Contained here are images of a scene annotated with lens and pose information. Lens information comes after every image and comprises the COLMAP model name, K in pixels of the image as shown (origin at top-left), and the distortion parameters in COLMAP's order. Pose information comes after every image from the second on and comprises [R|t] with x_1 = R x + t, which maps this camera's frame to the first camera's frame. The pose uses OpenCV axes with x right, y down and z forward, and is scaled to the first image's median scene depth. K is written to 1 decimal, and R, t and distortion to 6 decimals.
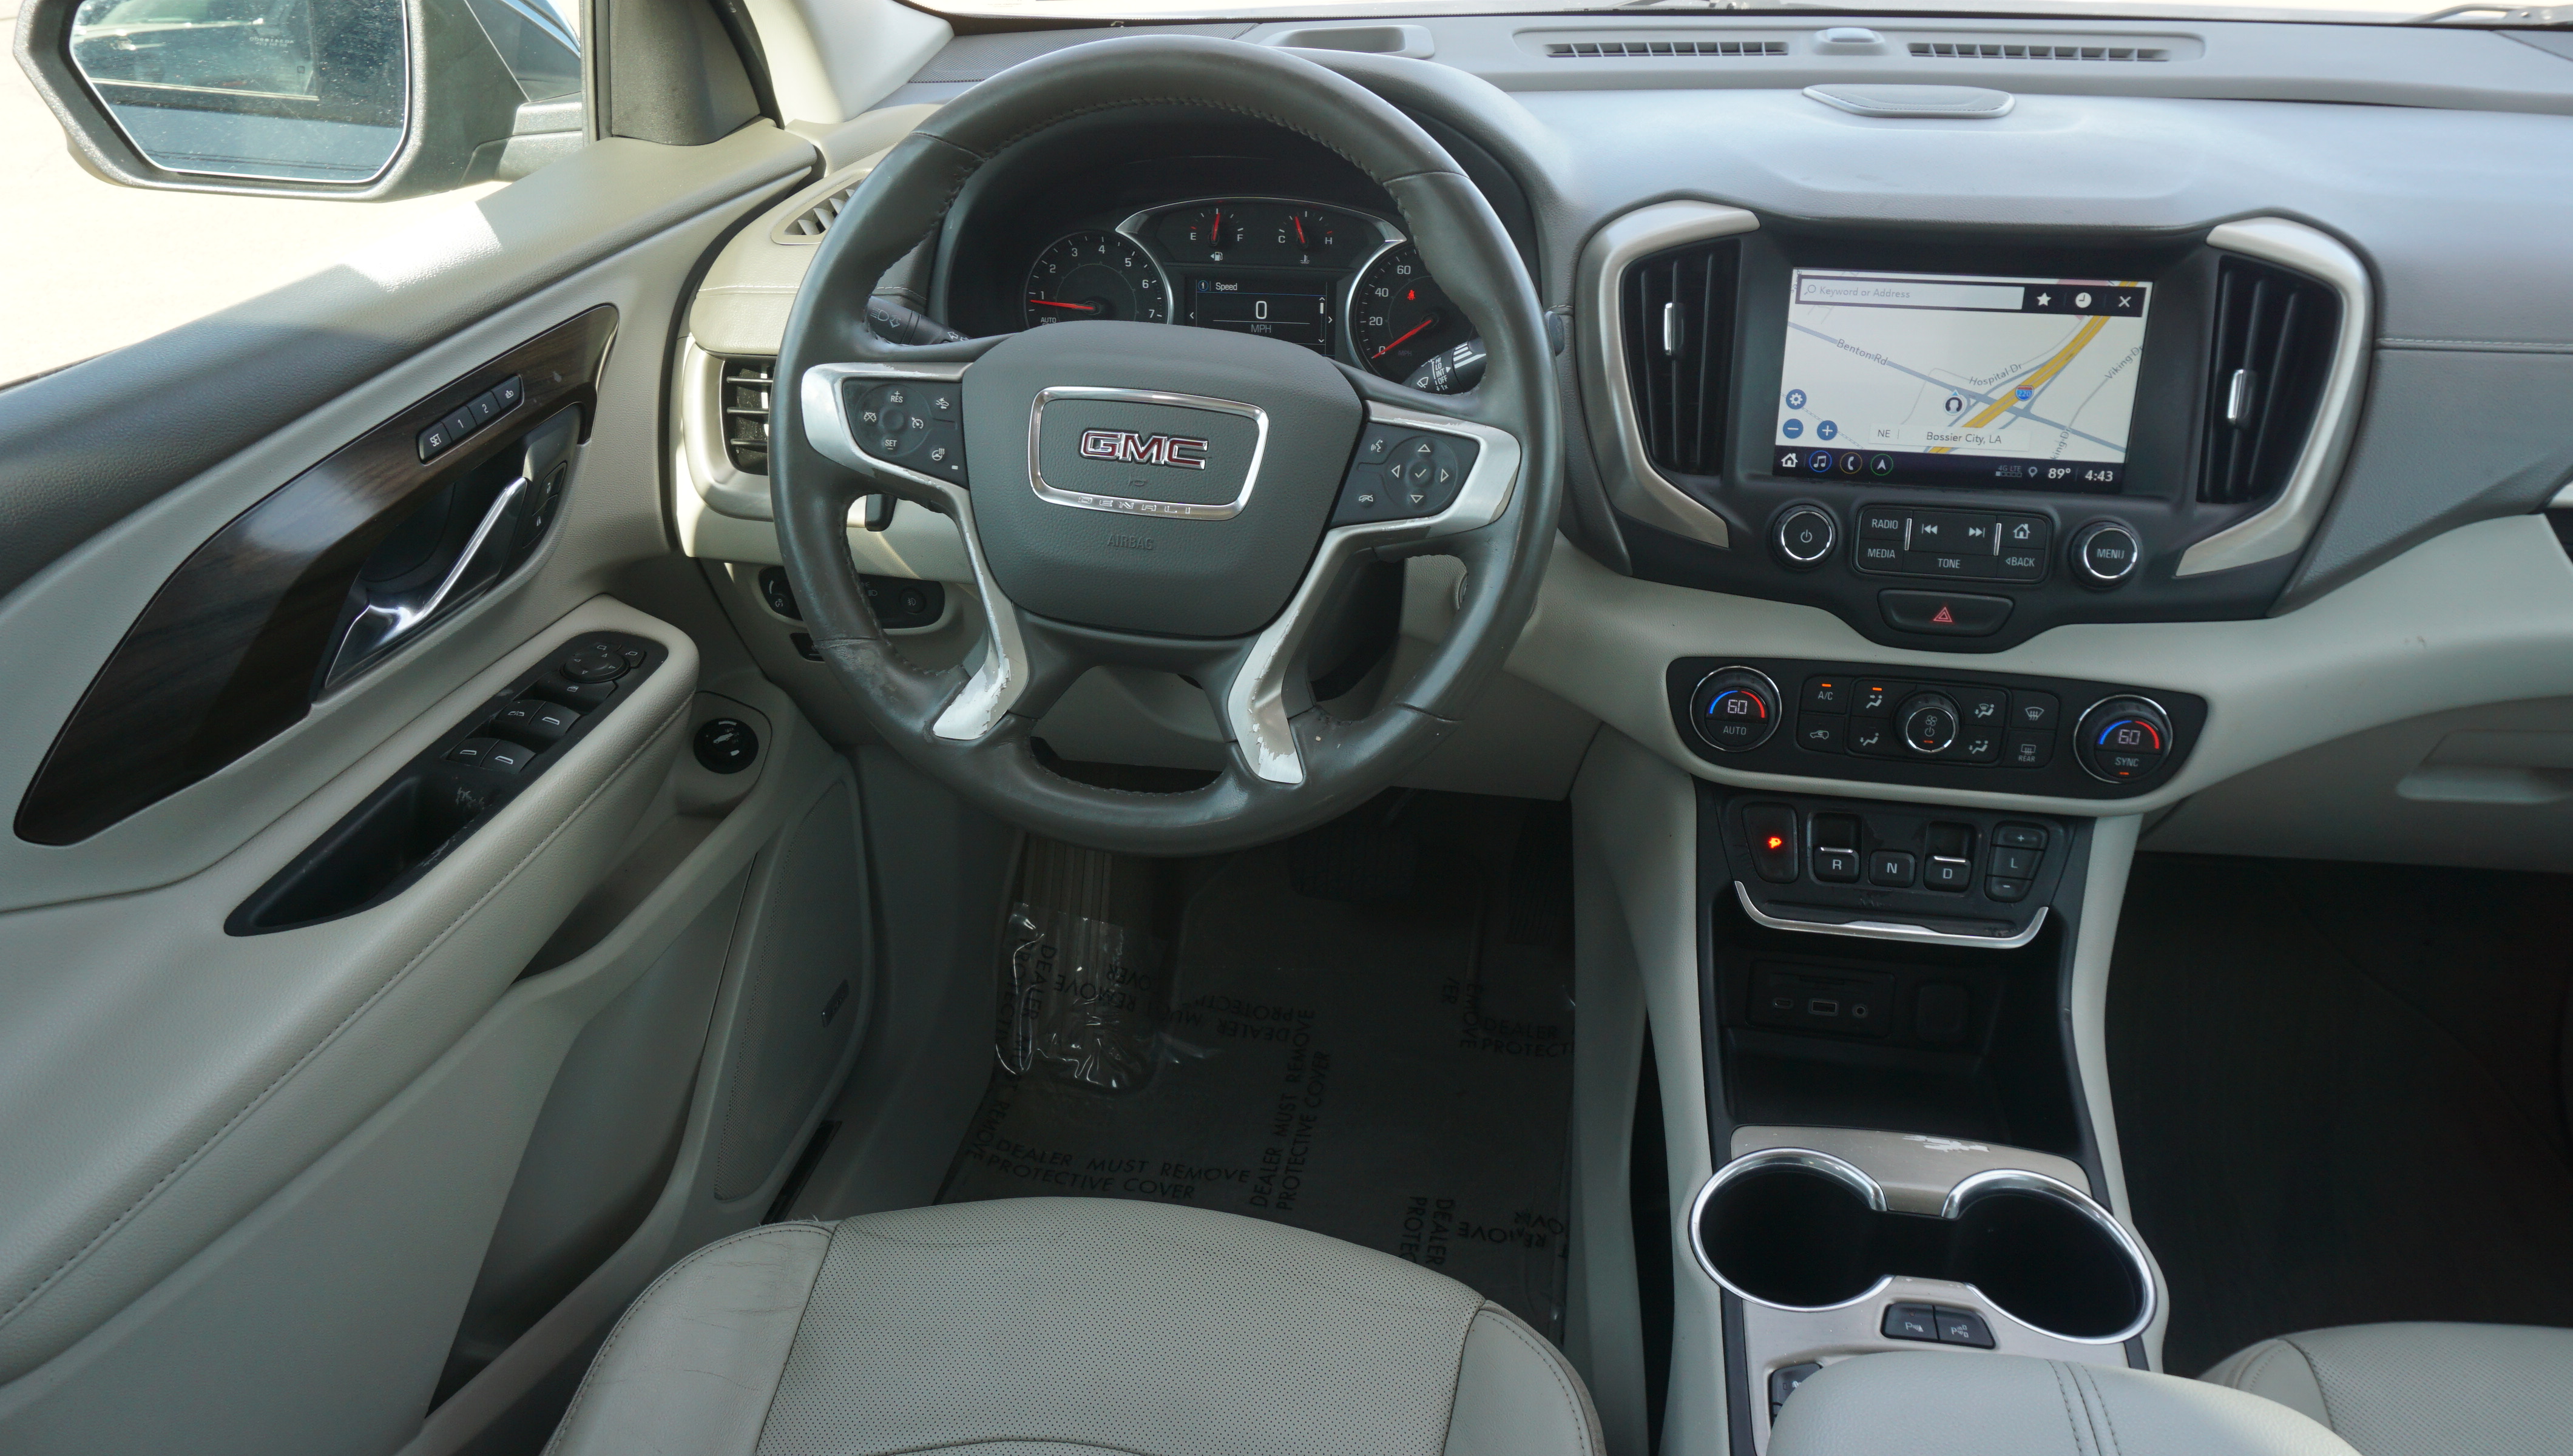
lens RADIAL K [[1729.7, 0, 1297.2], [0, 1729.7, 733.2], [0, 0, 1]] dist [-0.046247, 0.034419]
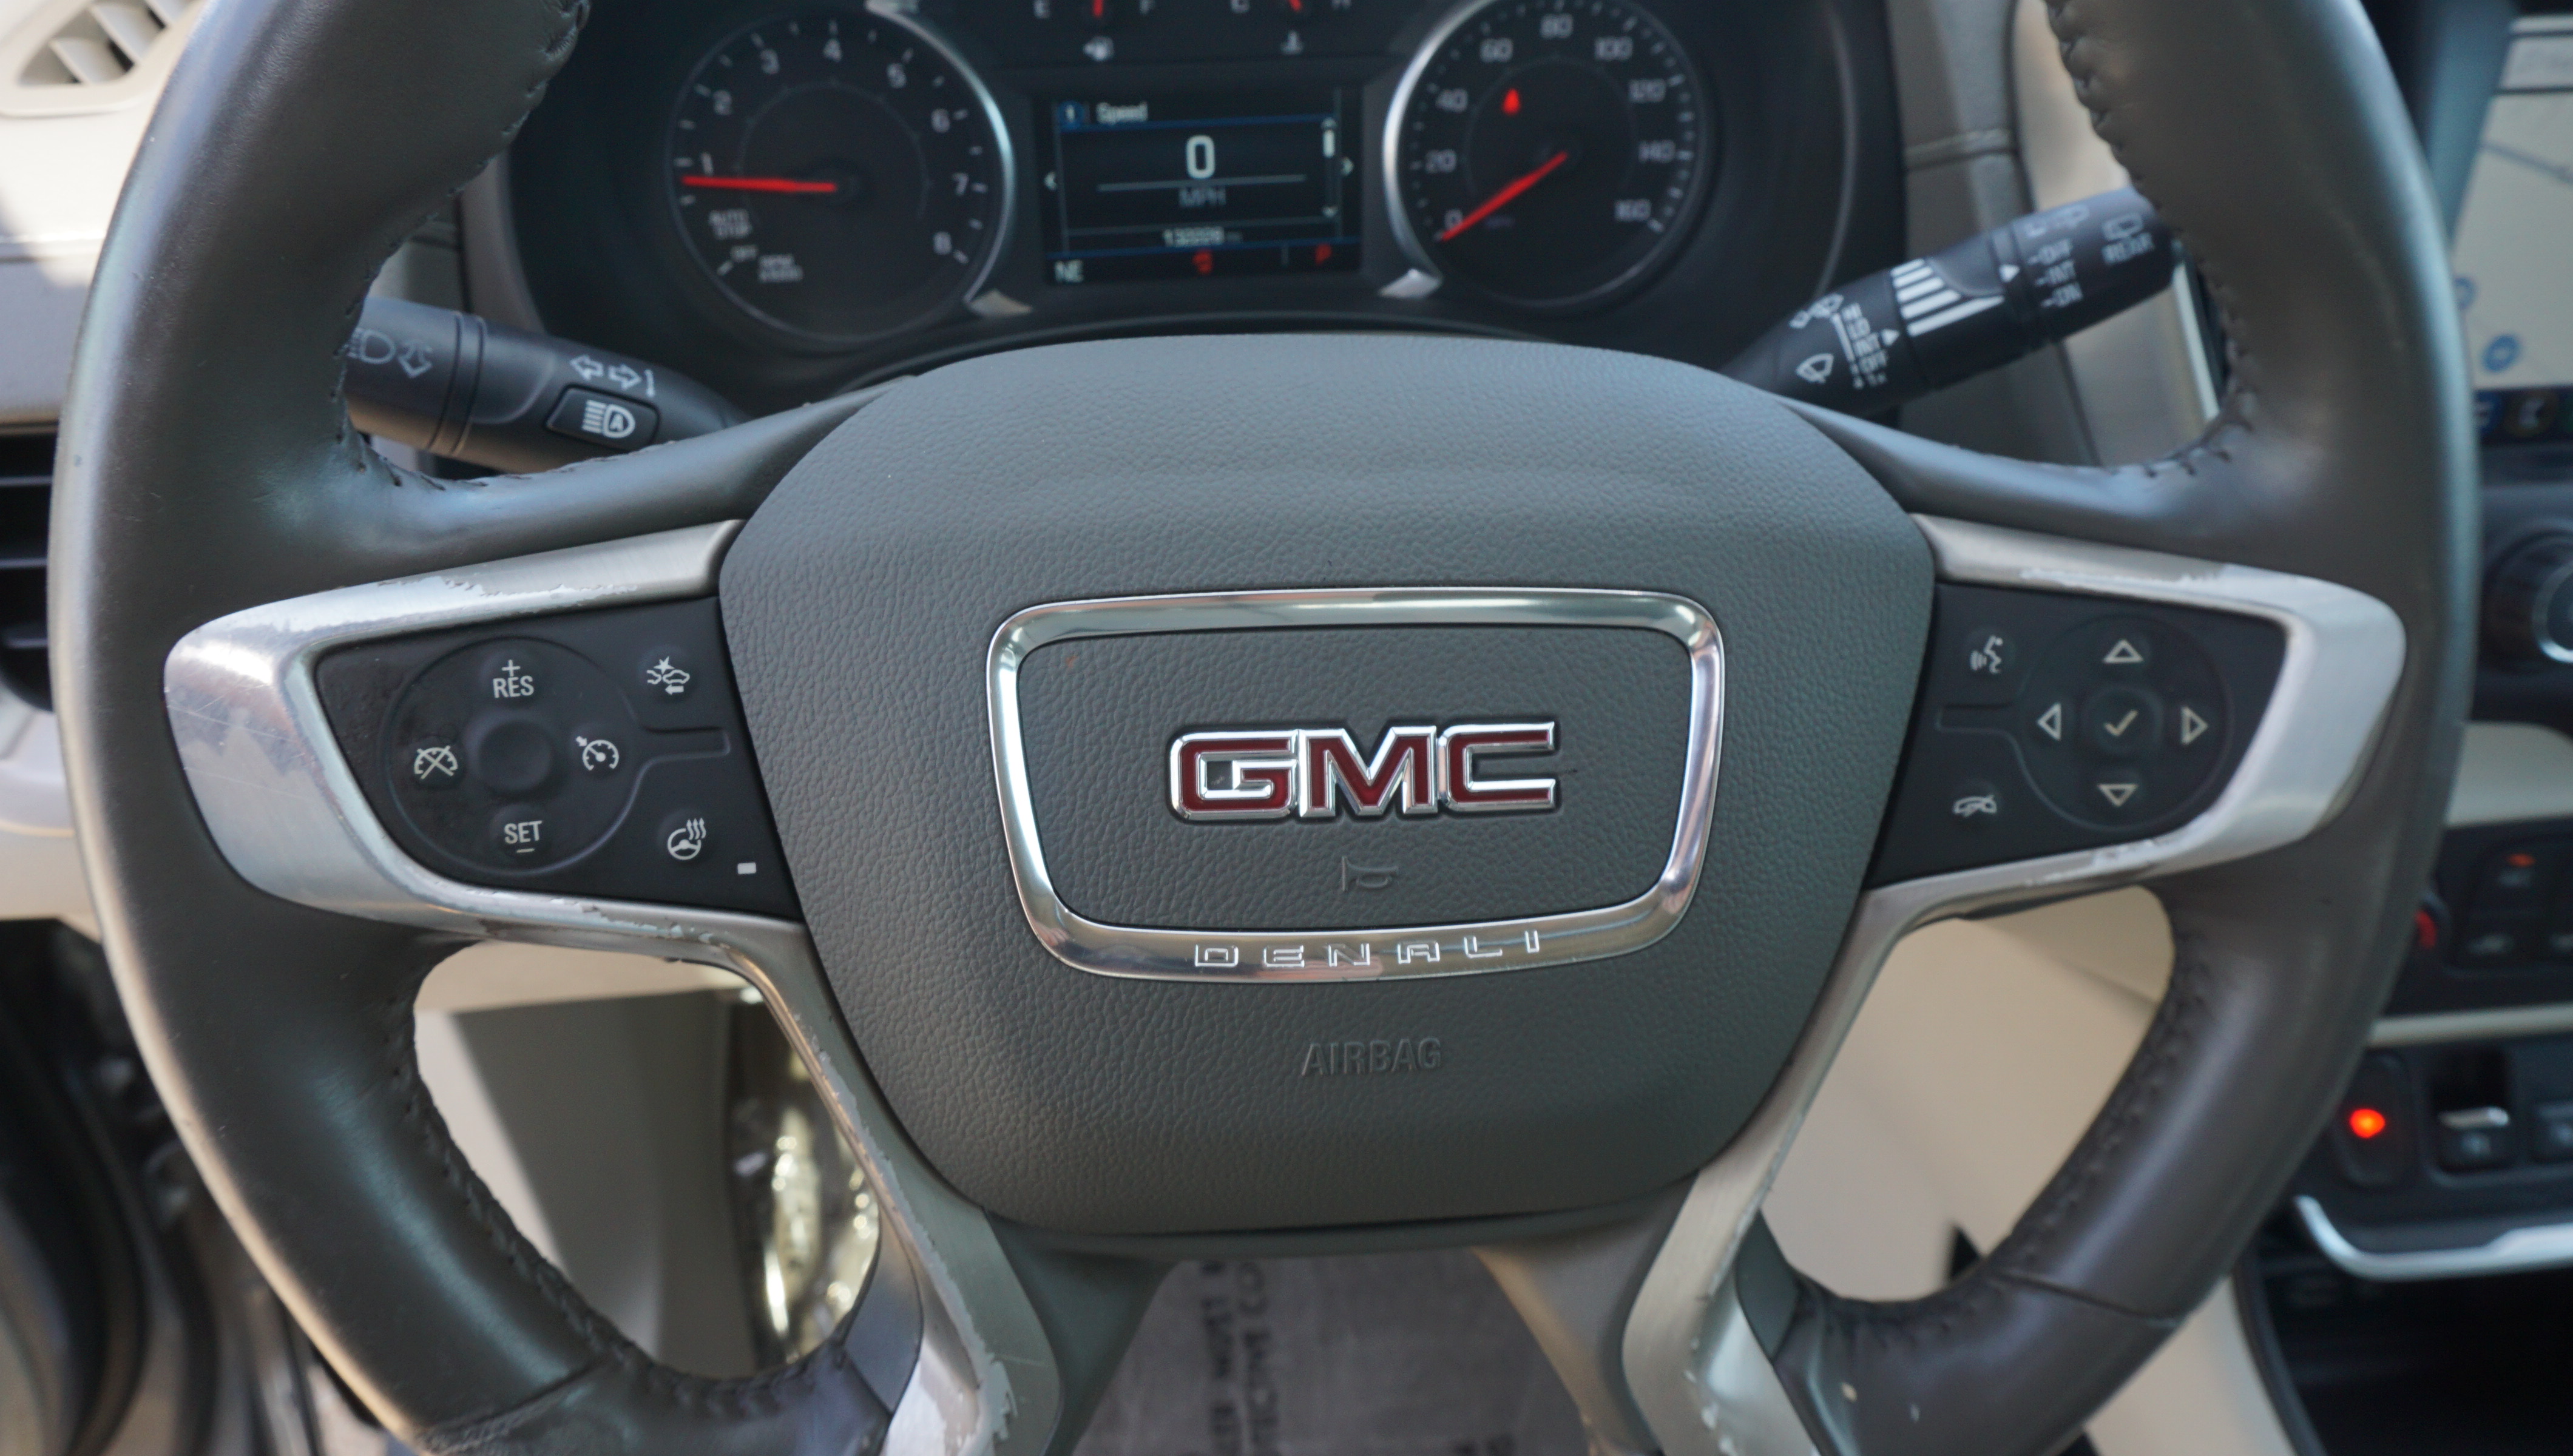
lens RADIAL K [[1729.7, 0, 1288.2], [0, 1729.7, 707.3], [0, 0, 1]] dist [-0.046247, 0.034419]
pose [[0.957009, -0.166330, 0.237629, -0.162215], [0.126961, 0.976809, 0.172409, -0.211613], [-0.260795, -0.134827, 0.955933, 0.626159]]
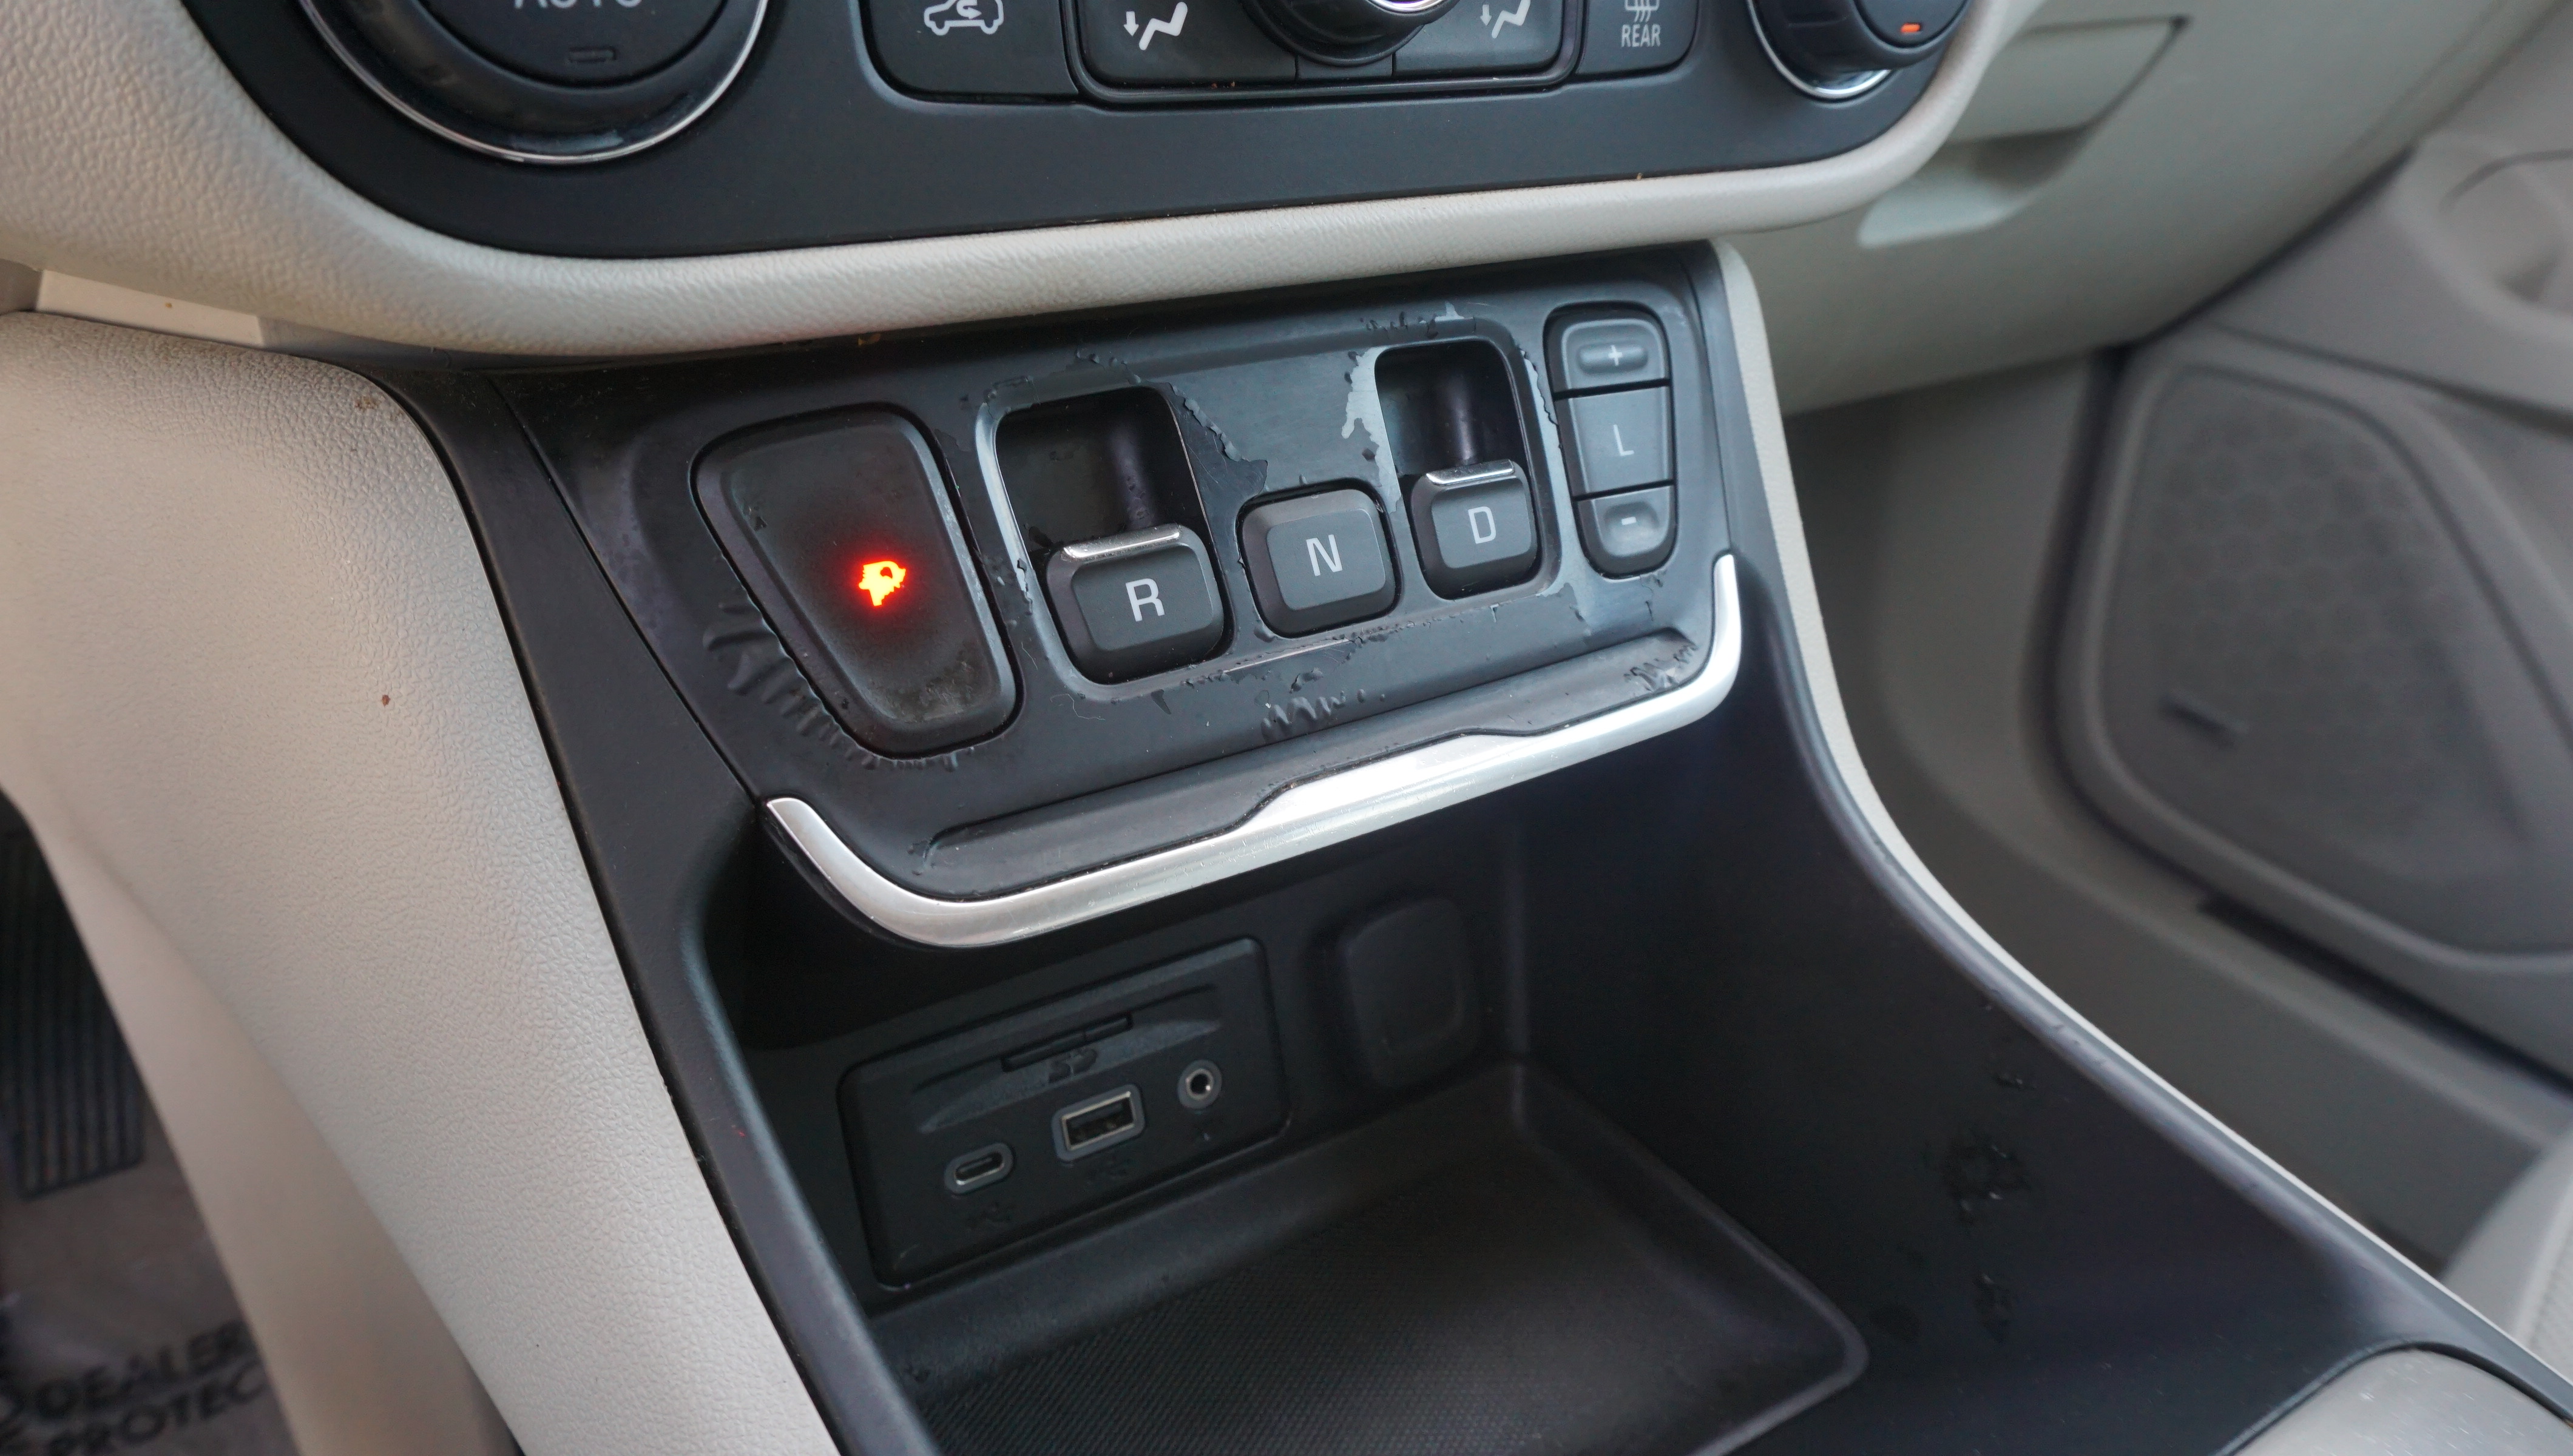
lens RADIAL K [[1729.7, 0, 1283.7], [0, 1729.7, 728.5], [0, 0, 1]] dist [-0.046247, 0.034419]
pose [[0.702394, -0.290377, 0.649865, 0.172140], [0.268643, 0.953626, 0.135748, 0.068849], [-0.659146, 0.079234, 0.747829, 0.844219]]
